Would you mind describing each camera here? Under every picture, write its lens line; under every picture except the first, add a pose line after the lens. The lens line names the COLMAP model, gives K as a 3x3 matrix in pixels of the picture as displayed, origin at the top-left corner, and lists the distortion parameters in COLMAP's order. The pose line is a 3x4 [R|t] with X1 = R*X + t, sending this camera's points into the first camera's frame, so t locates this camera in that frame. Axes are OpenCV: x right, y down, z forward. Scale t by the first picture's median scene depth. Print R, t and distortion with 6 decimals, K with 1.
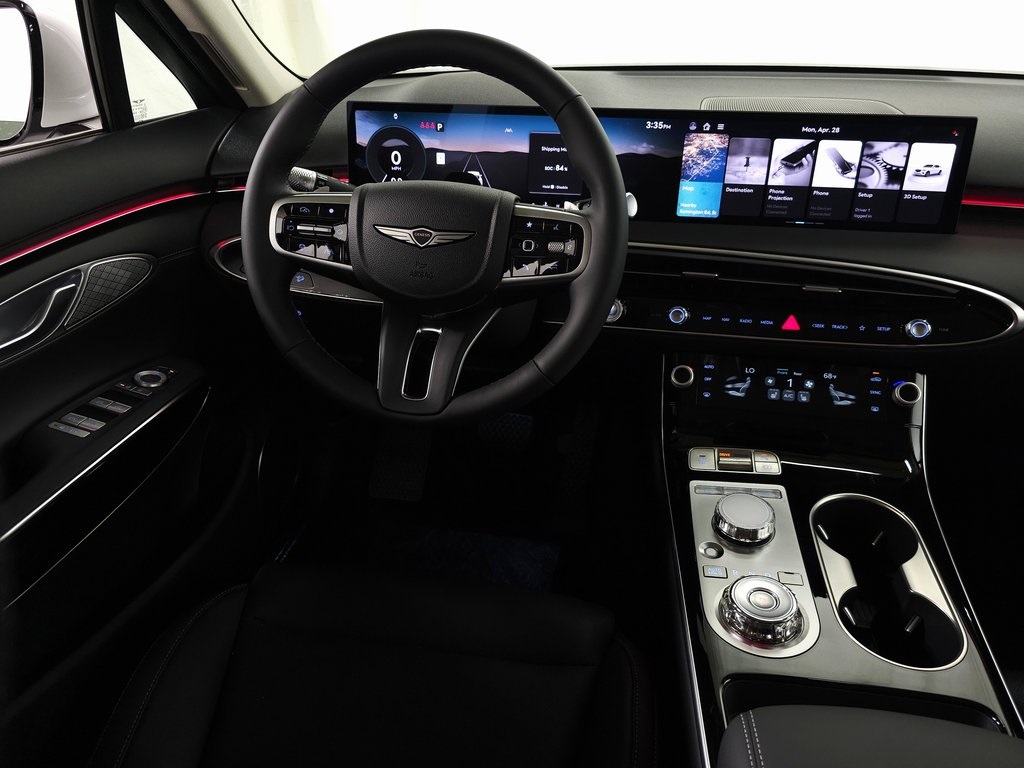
lens RADIAL K [[682.3, 0, 509.2], [0, 682.3, 378.4], [0, 0, 1]] dist [0.009731, 0.001278]
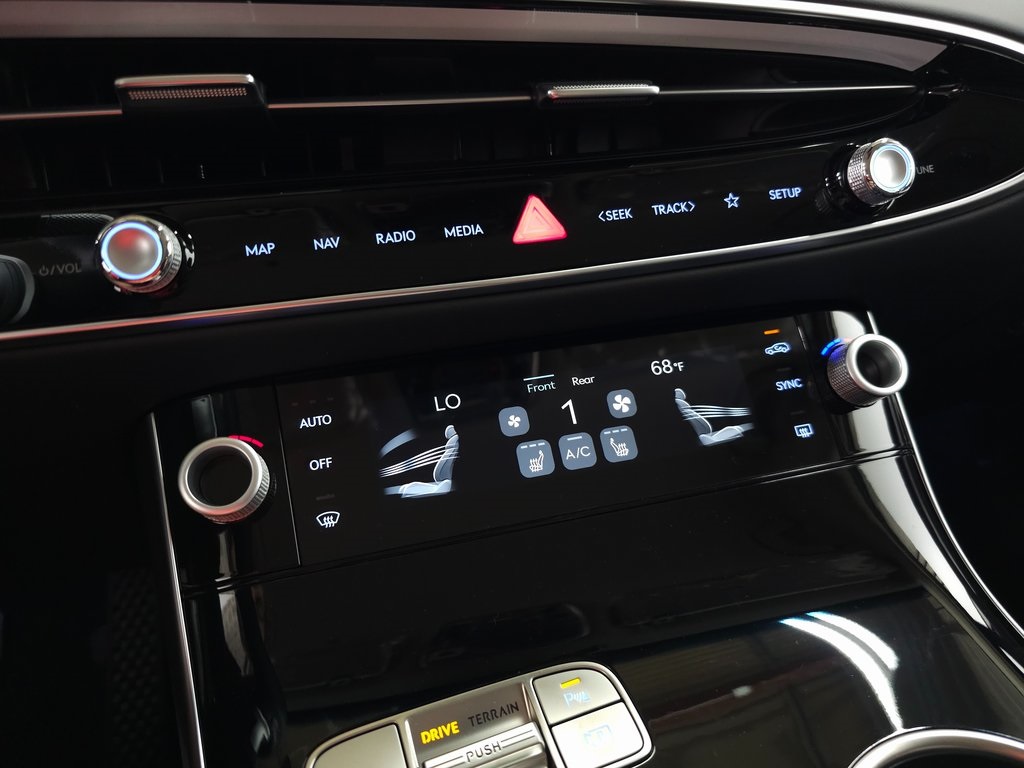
lens RADIAL K [[682.3, 0, 510.6], [0, 682.3, 381.2], [0, 0, 1]] dist [0.009731, 0.001278]
pose [[0.863908, -0.201986, 0.461373, 0.242899], [0.240122, 0.970426, -0.024776, -0.006551], [-0.442724, 0.132190, 0.886860, 0.730732]]
